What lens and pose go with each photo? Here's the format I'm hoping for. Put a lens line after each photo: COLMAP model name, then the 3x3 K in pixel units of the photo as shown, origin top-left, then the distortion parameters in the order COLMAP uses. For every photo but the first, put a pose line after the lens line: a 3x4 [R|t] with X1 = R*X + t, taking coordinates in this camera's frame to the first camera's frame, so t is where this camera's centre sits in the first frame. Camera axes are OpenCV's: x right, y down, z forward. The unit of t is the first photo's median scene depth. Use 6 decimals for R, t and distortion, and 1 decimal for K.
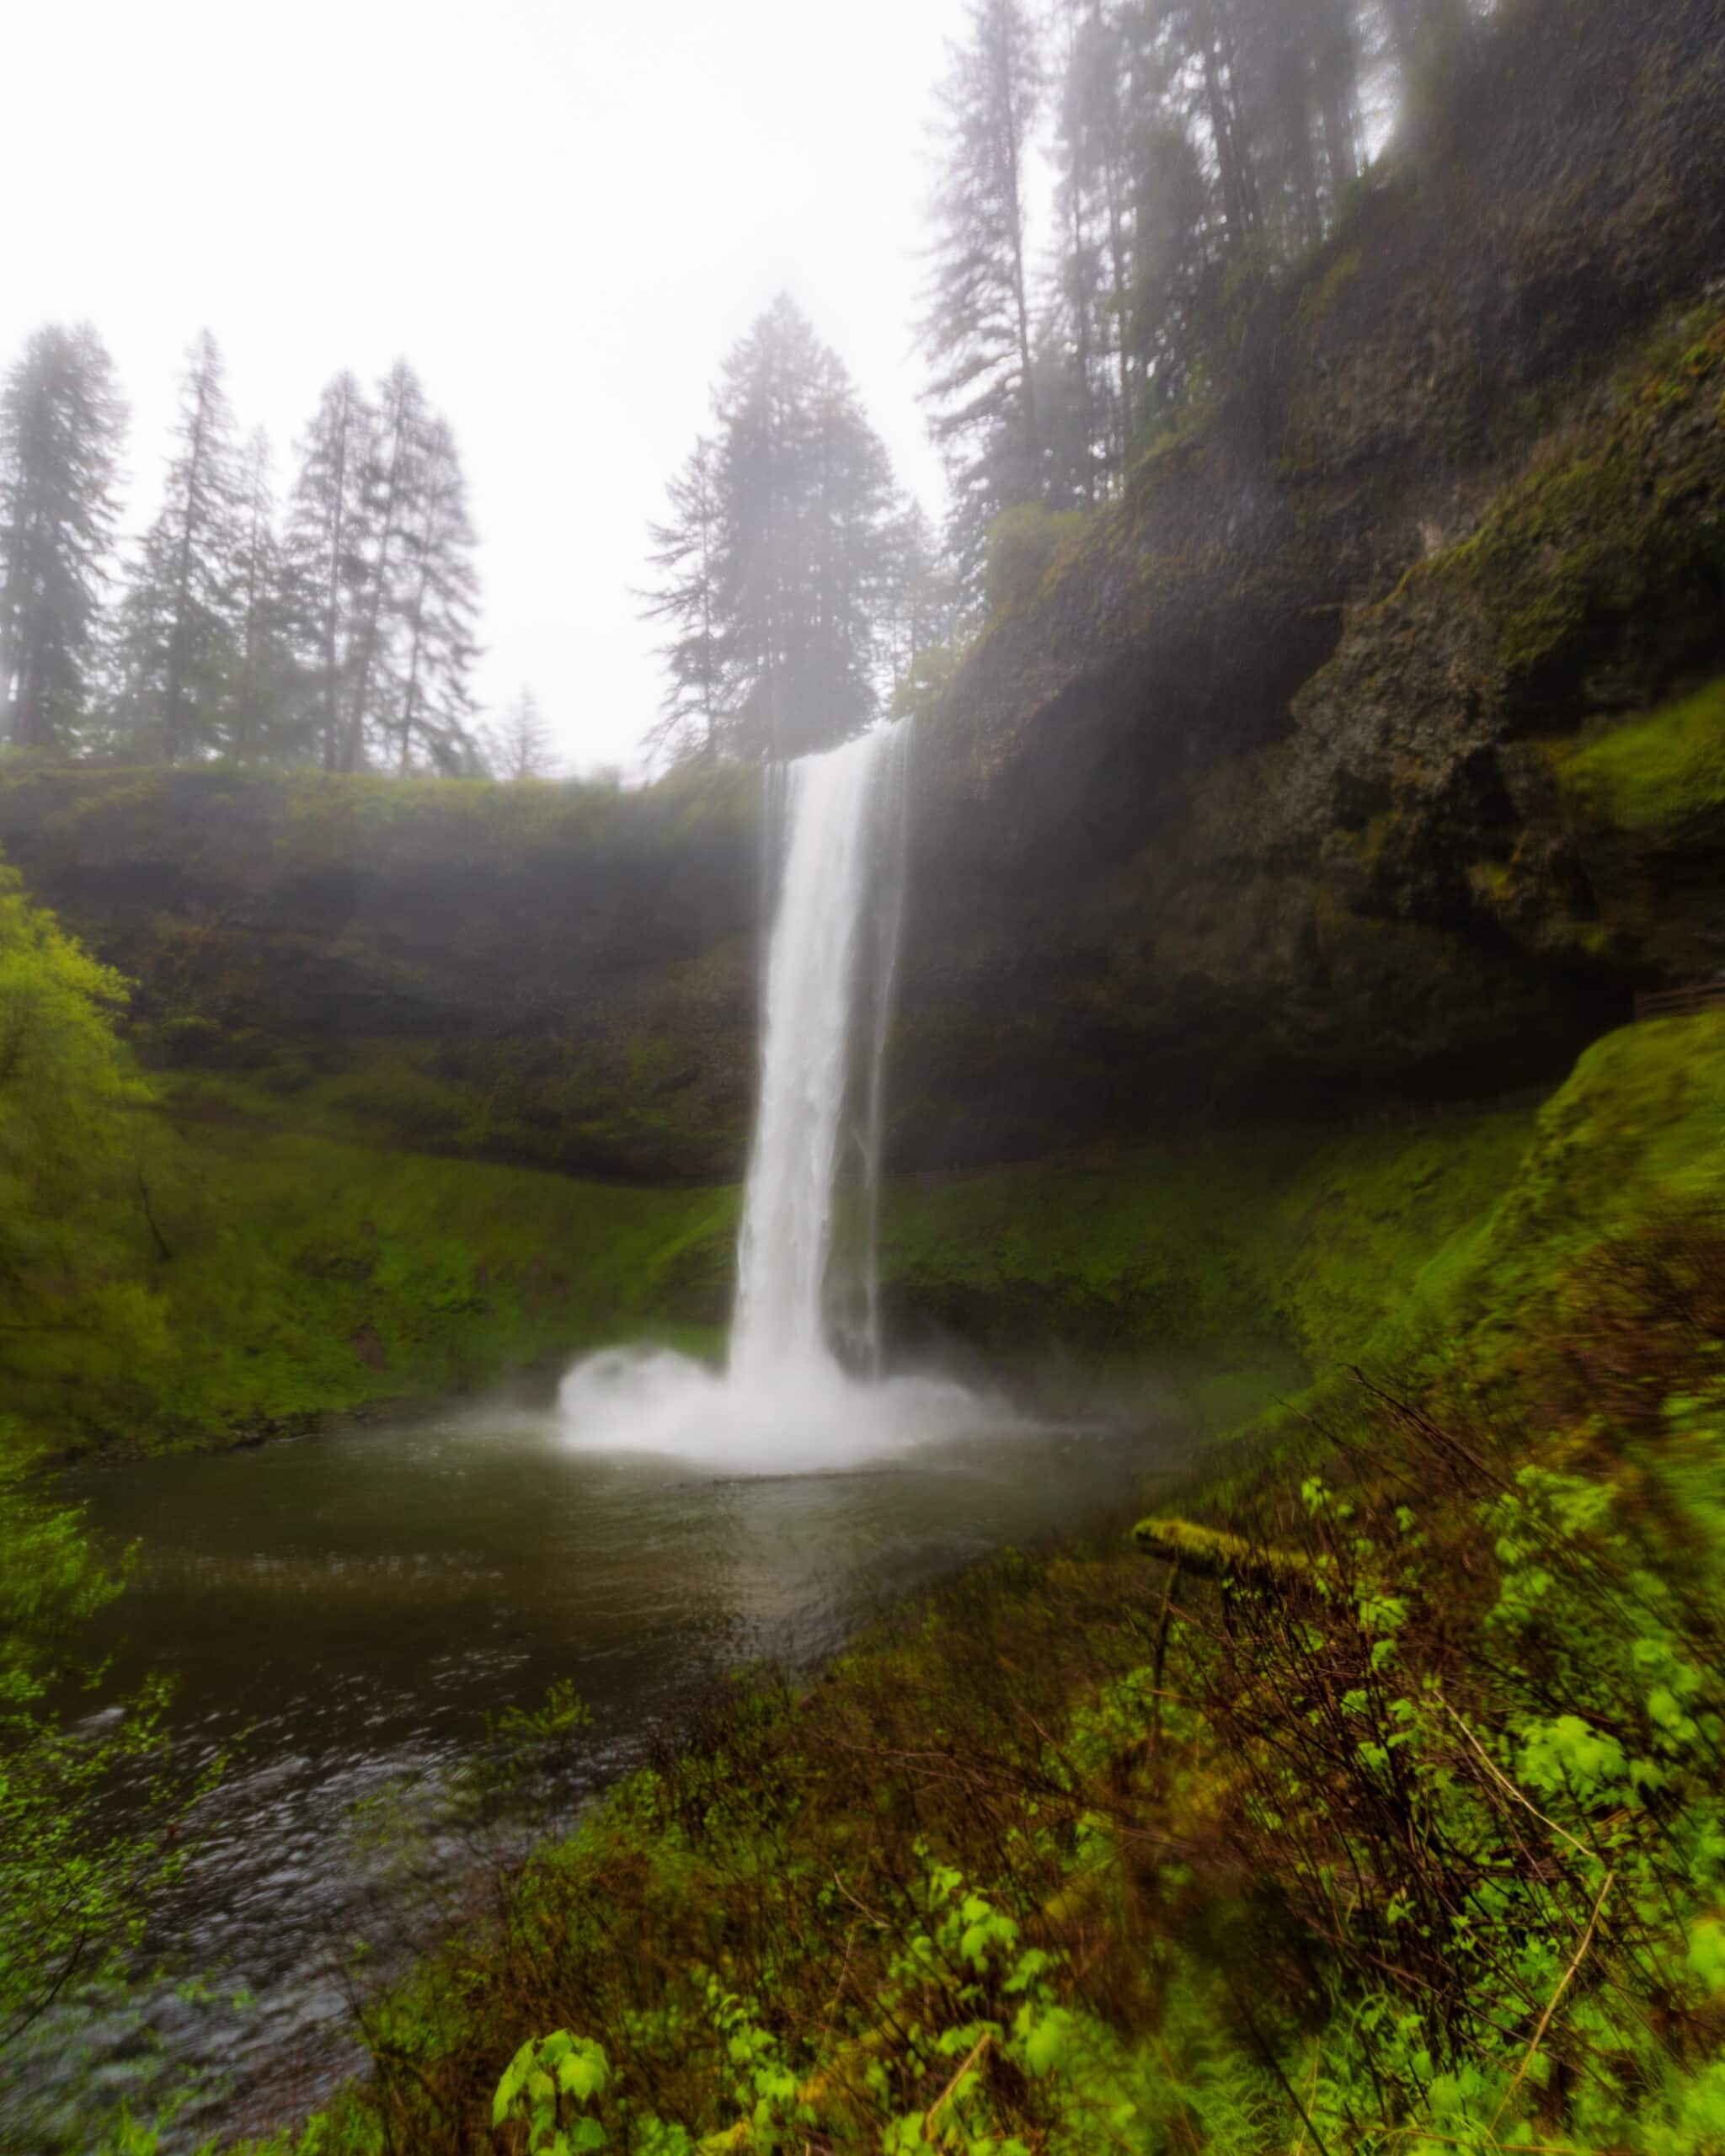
lens RADIAL K [[1150.0, 0, 866.2], [0, 1150.0, 1090.3], [0, 0, 1]] dist [-0.016315, 0.020820]
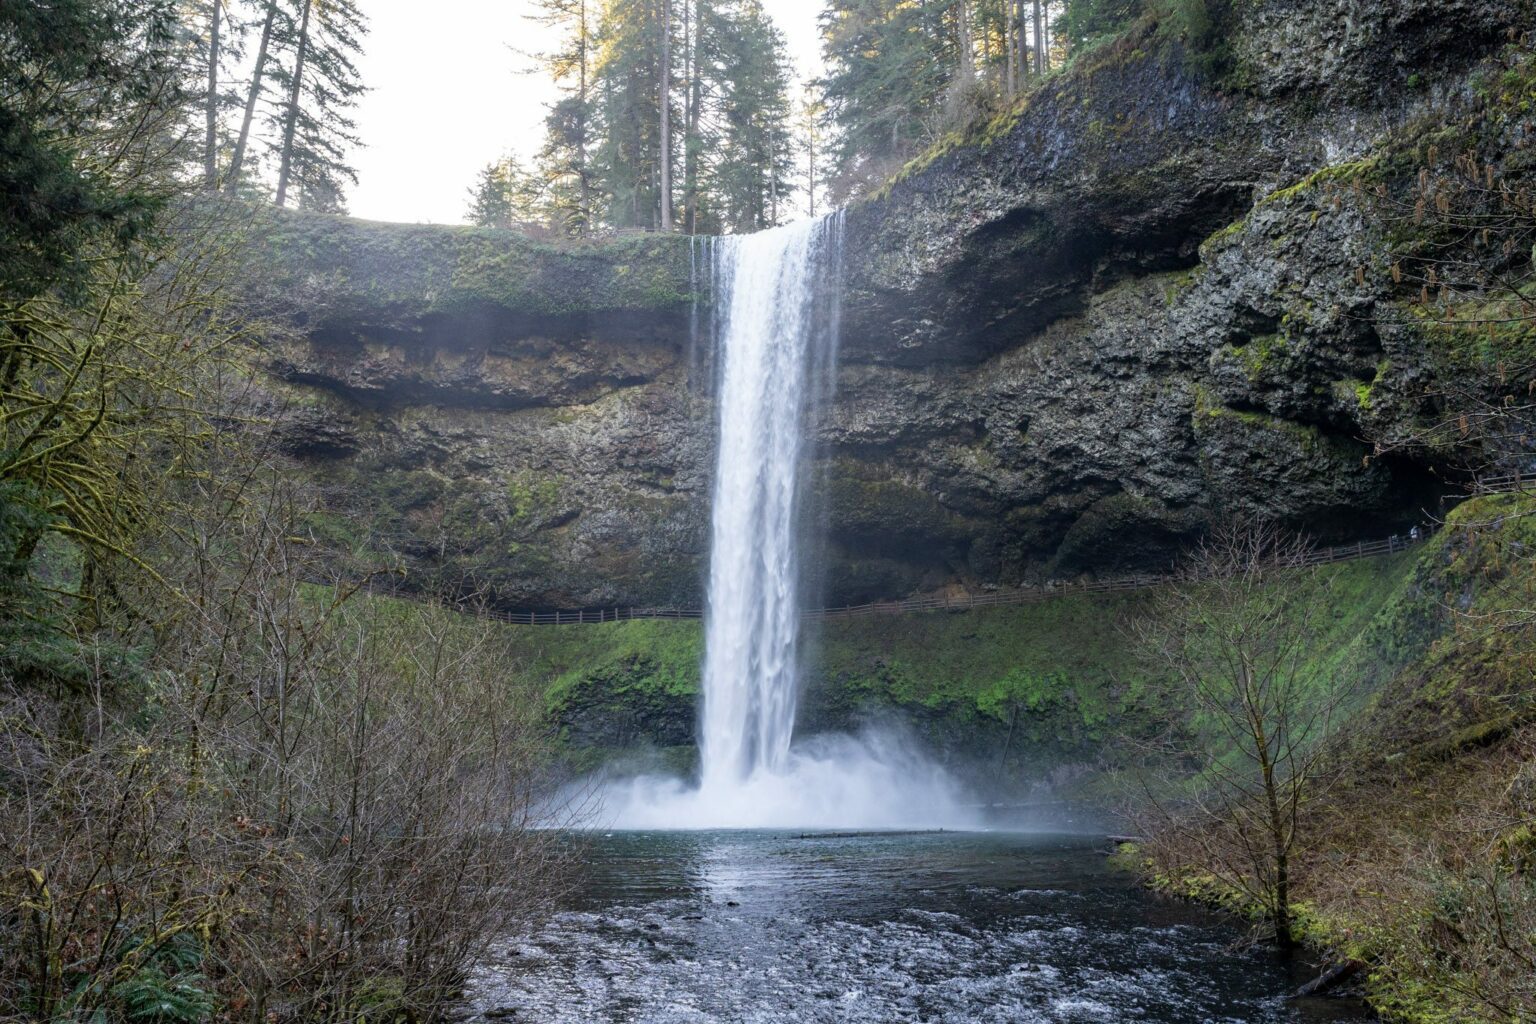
lens RADIAL K [[1222.3, 0, 774.1], [0, 1222.3, 505.0], [0, 0, 1]] dist [0.004852, 0.000860]
pose [[0.973217, 0.047369, 0.224955, -0.450119], [-0.038062, 0.998238, -0.045530, 0.045176], [-0.226715, 0.035749, 0.973305, -0.272312]]
